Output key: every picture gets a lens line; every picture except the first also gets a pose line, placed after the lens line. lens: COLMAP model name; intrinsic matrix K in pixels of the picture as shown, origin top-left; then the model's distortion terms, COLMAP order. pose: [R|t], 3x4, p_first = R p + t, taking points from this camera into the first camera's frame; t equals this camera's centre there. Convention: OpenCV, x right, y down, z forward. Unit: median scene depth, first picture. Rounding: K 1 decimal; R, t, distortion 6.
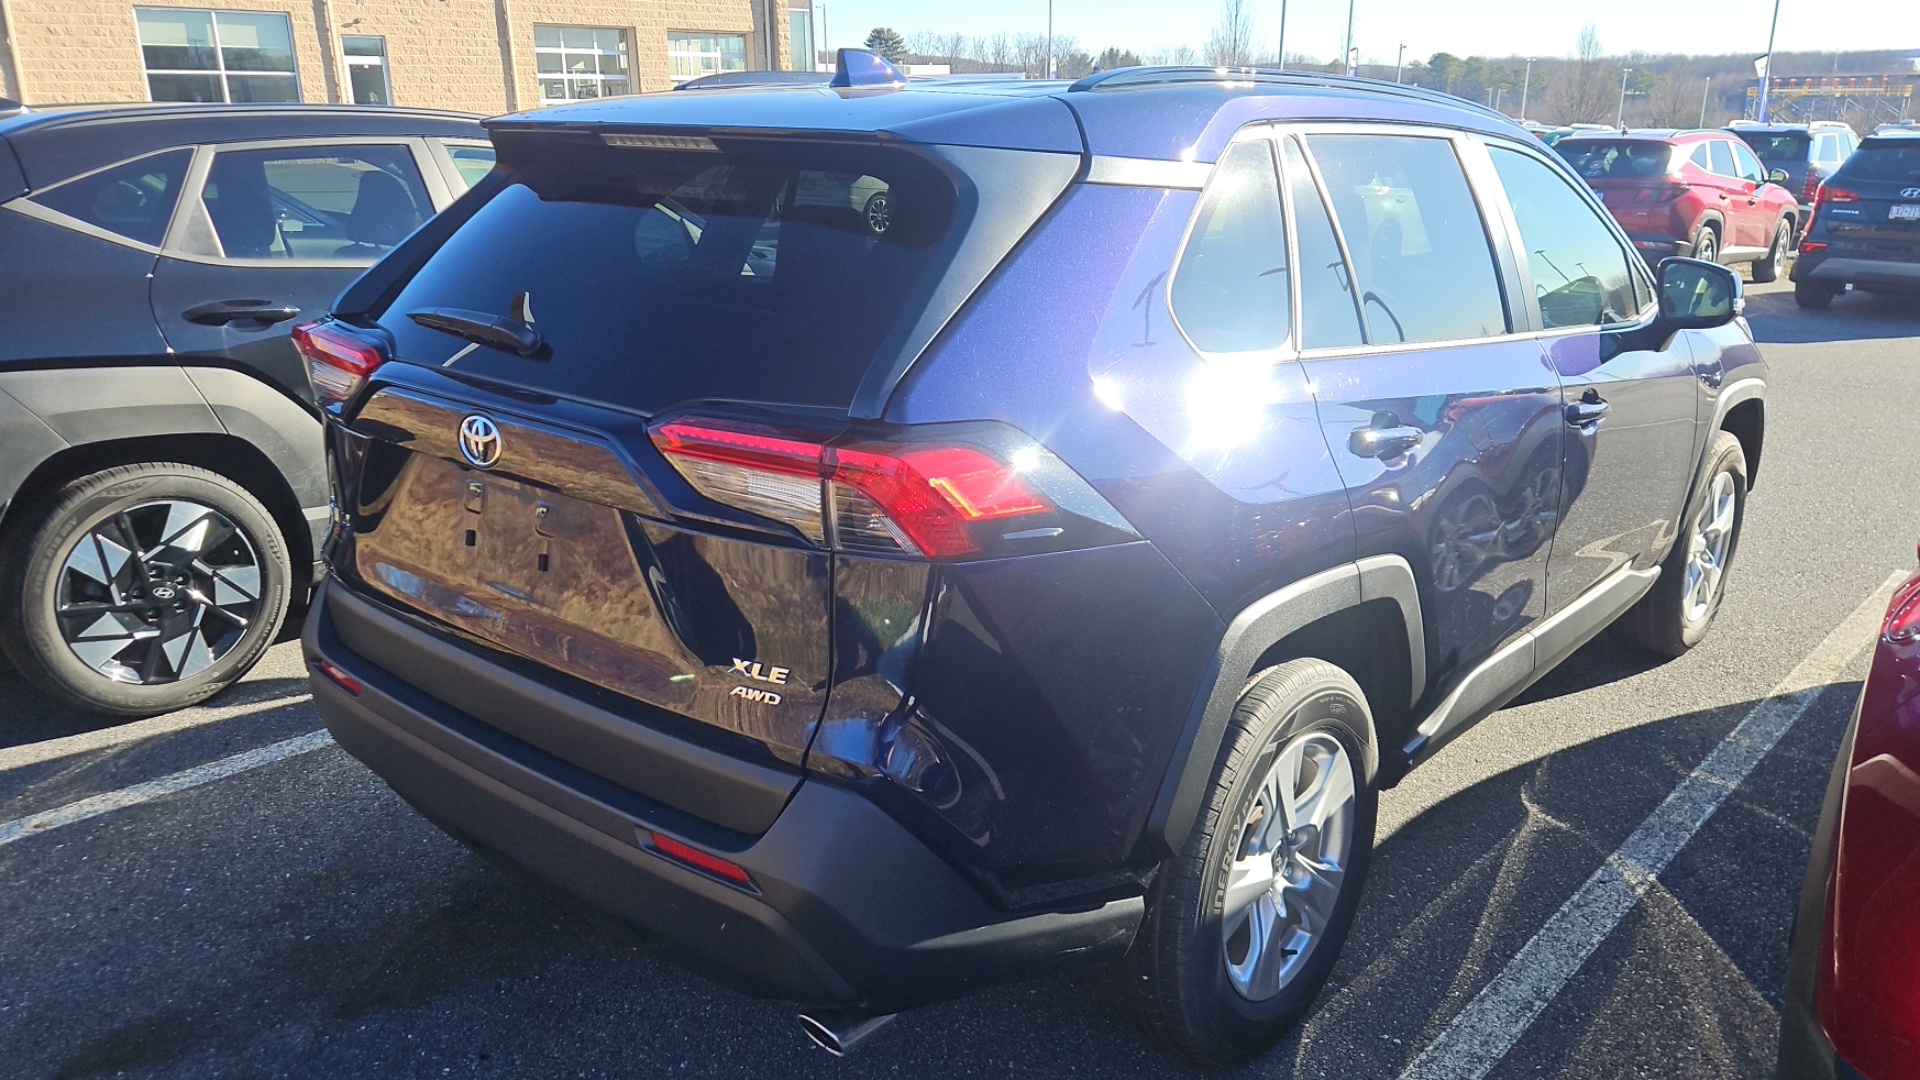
lens RADIAL K [[1430.1, 0, 958.6], [0, 1430.1, 539.7], [0, 0, 1]] dist [0.029963, 0.003368]
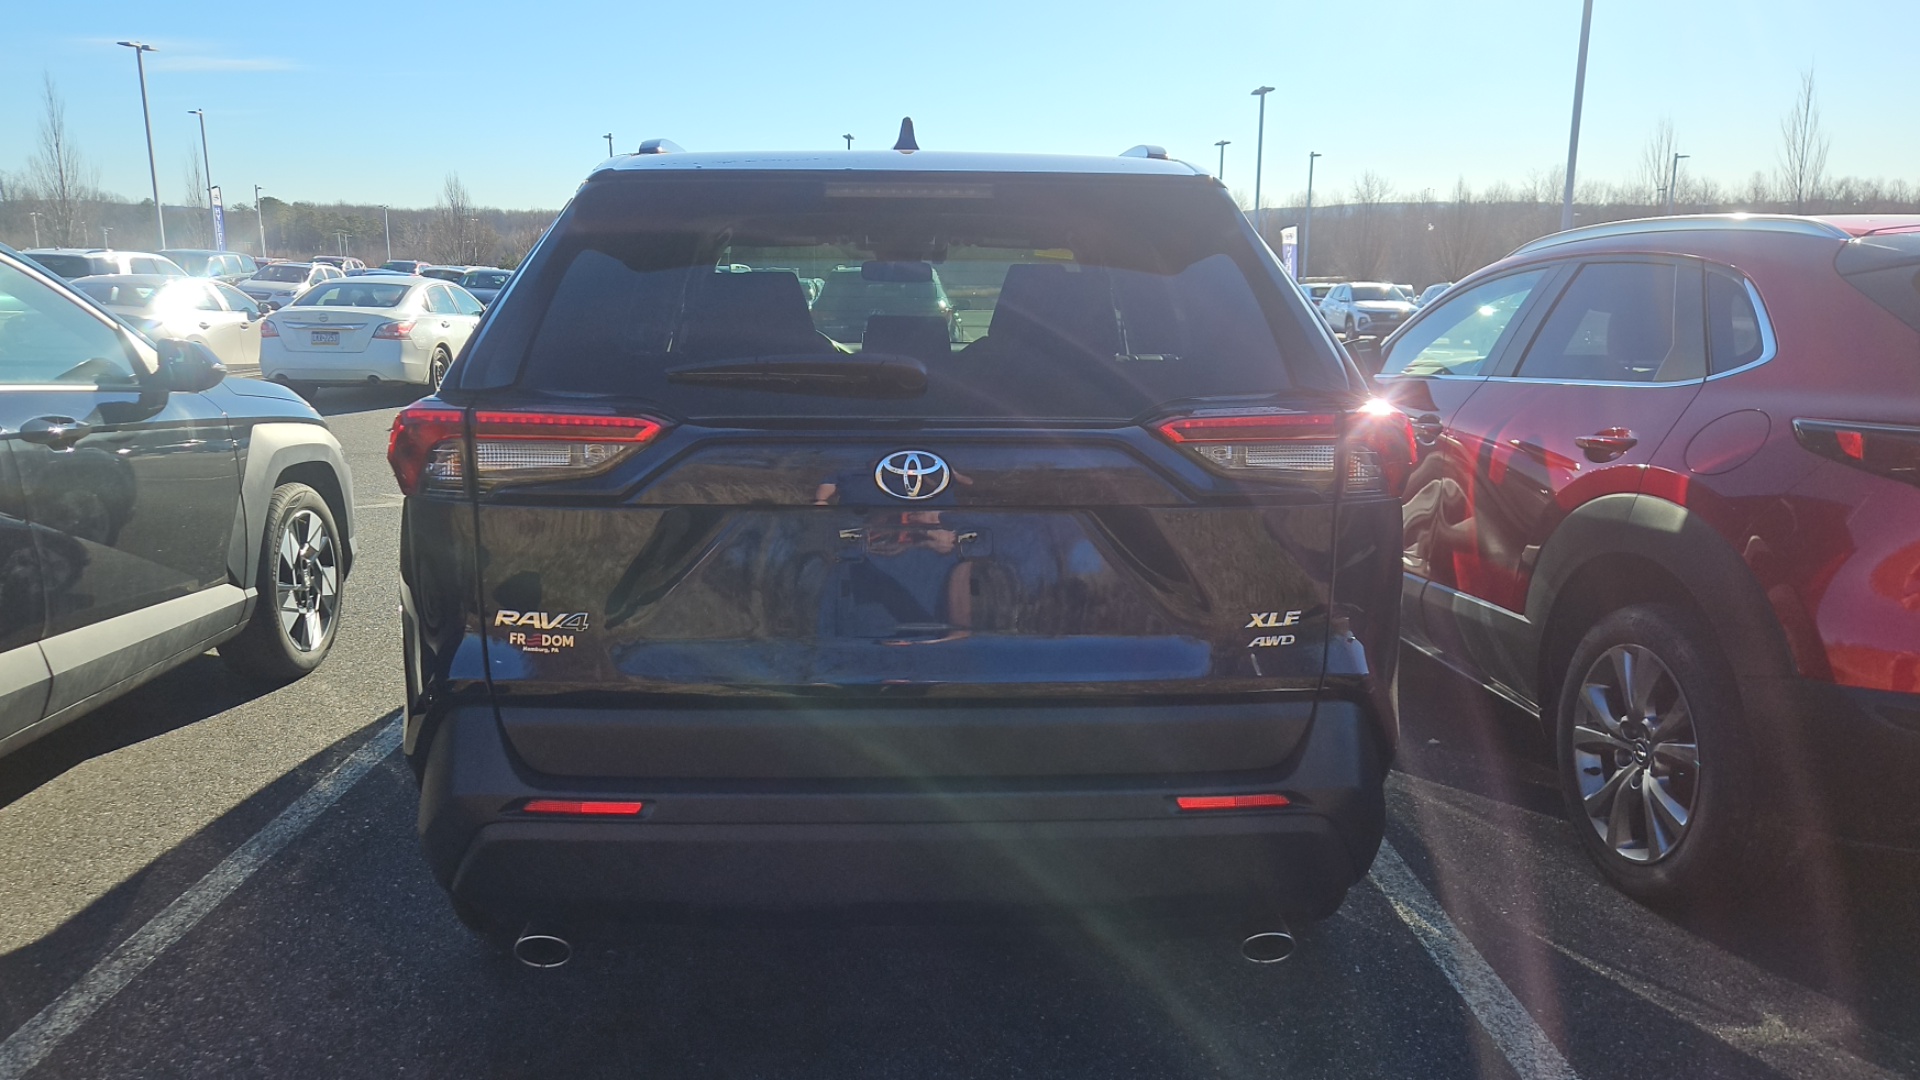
lens RADIAL K [[1430.1, 0, 962.7], [0, 1430.1, 538.9], [0, 0, 1]] dist [0.029963, 0.003368]
pose [[0.709387, -0.131117, 0.692516, -1.003713], [0.198380, 0.979966, -0.017671, -0.002344], [-0.676325, 0.149917, 0.721186, 0.283306]]
